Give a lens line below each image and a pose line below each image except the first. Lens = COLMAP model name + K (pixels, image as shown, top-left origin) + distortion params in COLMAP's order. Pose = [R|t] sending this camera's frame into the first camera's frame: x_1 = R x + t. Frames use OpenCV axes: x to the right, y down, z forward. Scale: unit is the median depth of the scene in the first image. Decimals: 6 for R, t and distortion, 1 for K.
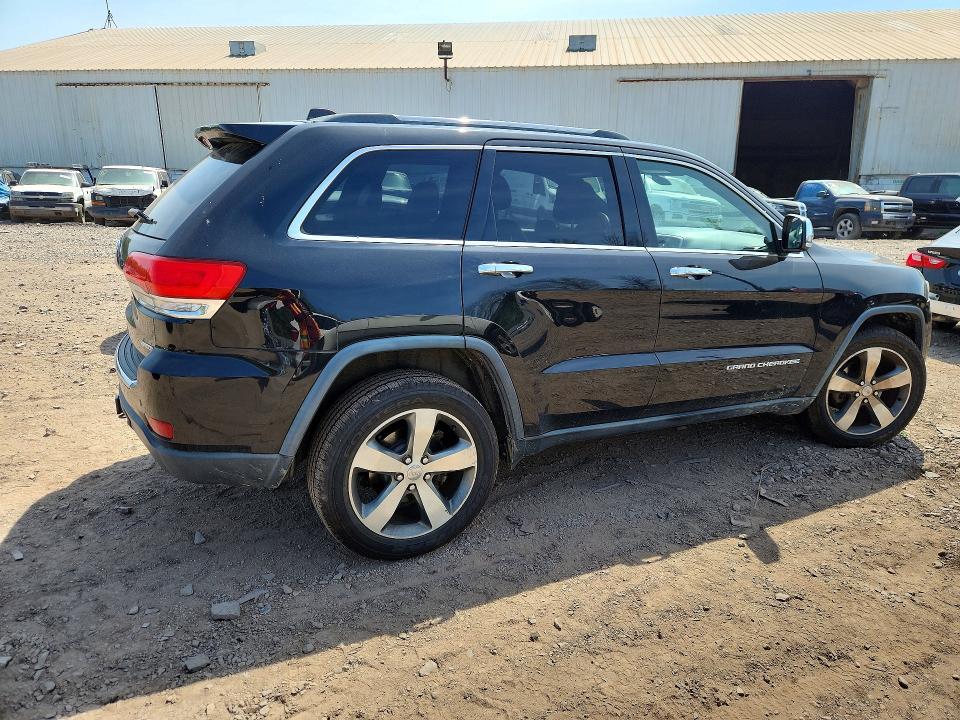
lens RADIAL K [[740.5, 0, 473.7], [0, 740.5, 359.9], [0, 0, 1]] dist [0.004337, -0.002759]
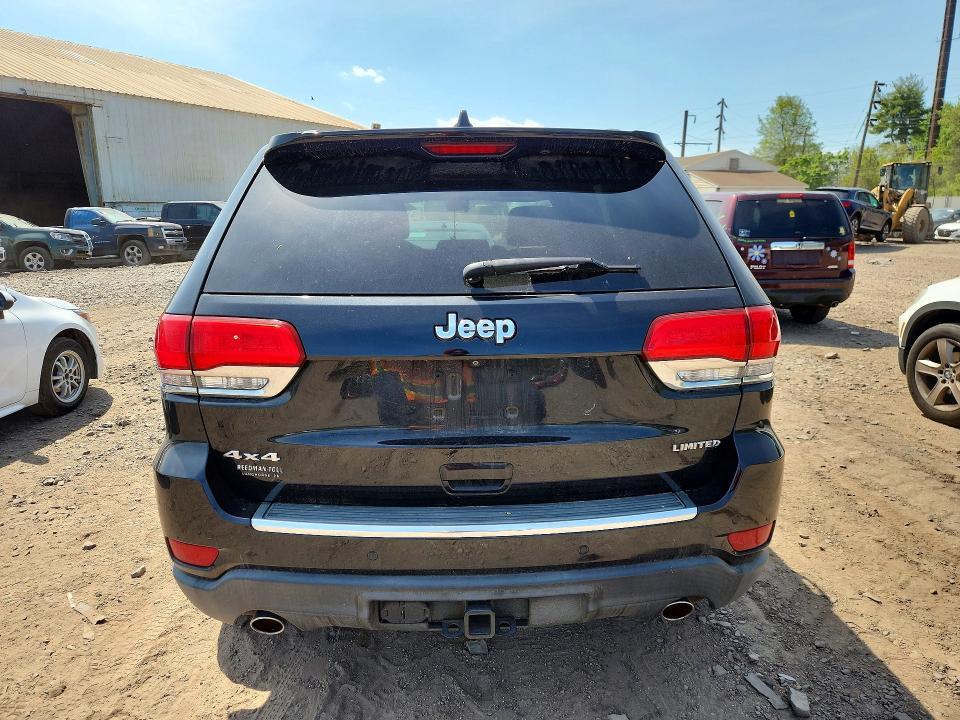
lens RADIAL K [[740.5, 0, 473.7], [0, 740.5, 359.9], [0, 0, 1]] dist [0.004337, -0.002759]
pose [[0.398703, -0.174500, 0.900325, -0.238359], [0.217838, 0.971653, 0.091856, -0.032666], [-0.890832, 0.159502, 0.425414, 0.194155]]
